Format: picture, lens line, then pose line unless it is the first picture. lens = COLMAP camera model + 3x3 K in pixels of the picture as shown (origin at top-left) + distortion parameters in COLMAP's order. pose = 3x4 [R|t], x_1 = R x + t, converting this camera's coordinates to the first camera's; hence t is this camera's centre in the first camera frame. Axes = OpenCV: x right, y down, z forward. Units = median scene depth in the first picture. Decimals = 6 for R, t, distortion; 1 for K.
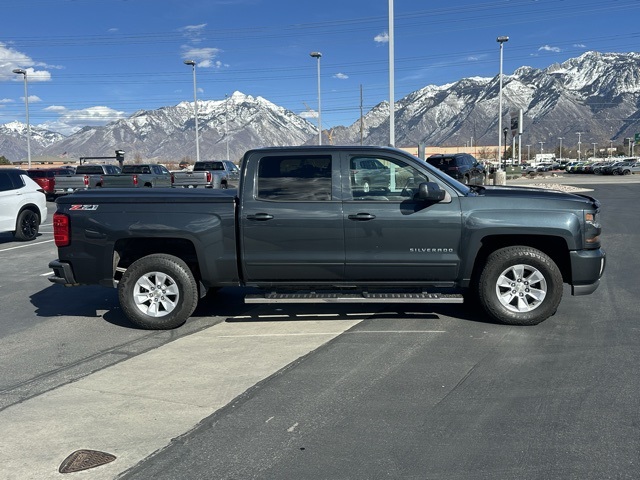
lens RADIAL K [[642.2, 0, 318.0], [0, 642.2, 232.3], [0, 0, 1]] dist [0.162898, -0.321449]
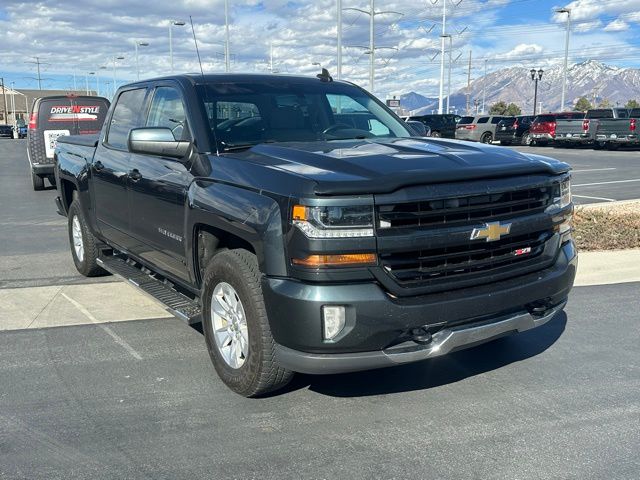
lens RADIAL K [[642.2, 0, 318.0], [0, 642.2, 232.3], [0, 0, 1]] dist [0.162898, -0.321449]
pose [[0.602382, 0.143773, -0.785153, 0.738529], [-0.078415, 0.989546, 0.121038, -0.061783], [0.794347, -0.011343, 0.607358, 0.683148]]
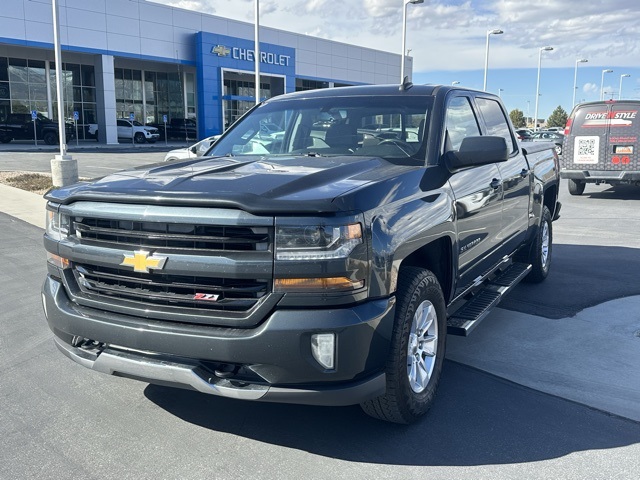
lens RADIAL K [[642.2, 0, 318.0], [0, 642.2, 232.3], [0, 0, 1]] dist [0.162898, -0.321449]
pose [[-0.409772, 0.159944, -0.898056, 0.781364], [-0.078528, 0.974667, 0.209420, -0.133847], [0.908801, 0.156337, -0.386831, 1.339888]]
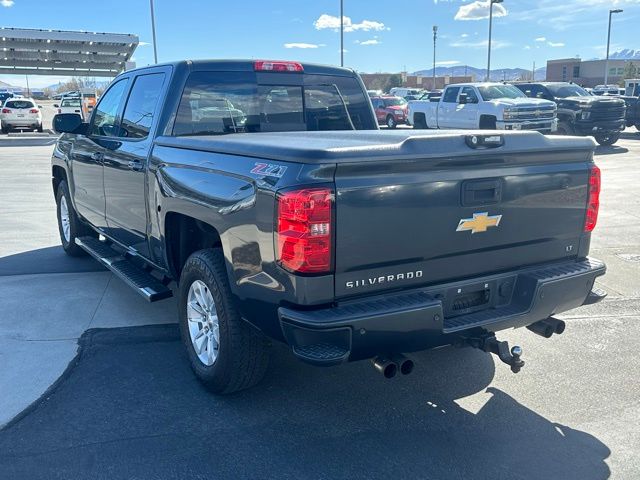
lens RADIAL K [[642.2, 0, 318.0], [0, 642.2, 232.3], [0, 0, 1]] dist [0.162898, -0.321449]
pose [[-0.579225, -0.135026, 0.803907, -0.698116], [0.109386, 0.964392, 0.240795, -0.127399], [-0.807795, 0.227411, -0.543830, 1.467320]]
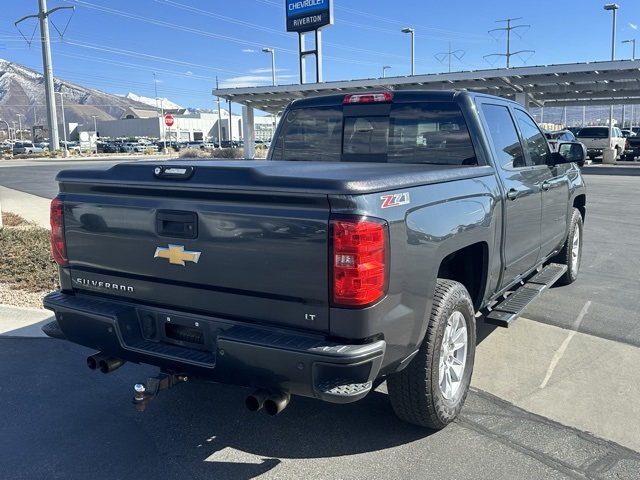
lens RADIAL K [[642.2, 0, 318.0], [0, 642.2, 232.3], [0, 0, 1]] dist [0.162898, -0.321449]
pose [[0.435507, -0.112495, 0.893129, -0.752626], [0.096914, 0.992253, 0.077723, -0.054558], [-0.894953, 0.052708, 0.443035, 0.853790]]
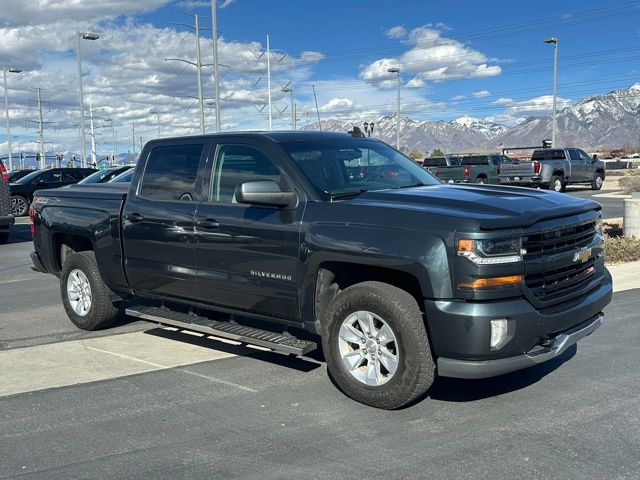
lens RADIAL K [[642.2, 0, 318.0], [0, 642.2, 232.3], [0, 0, 1]] dist [0.162898, -0.321449]
pose [[0.795043, 0.058516, -0.603723, 0.615016], [-0.049478, 0.998275, 0.031600, -0.042784], [0.604531, 0.004748, 0.796567, 0.435279]]
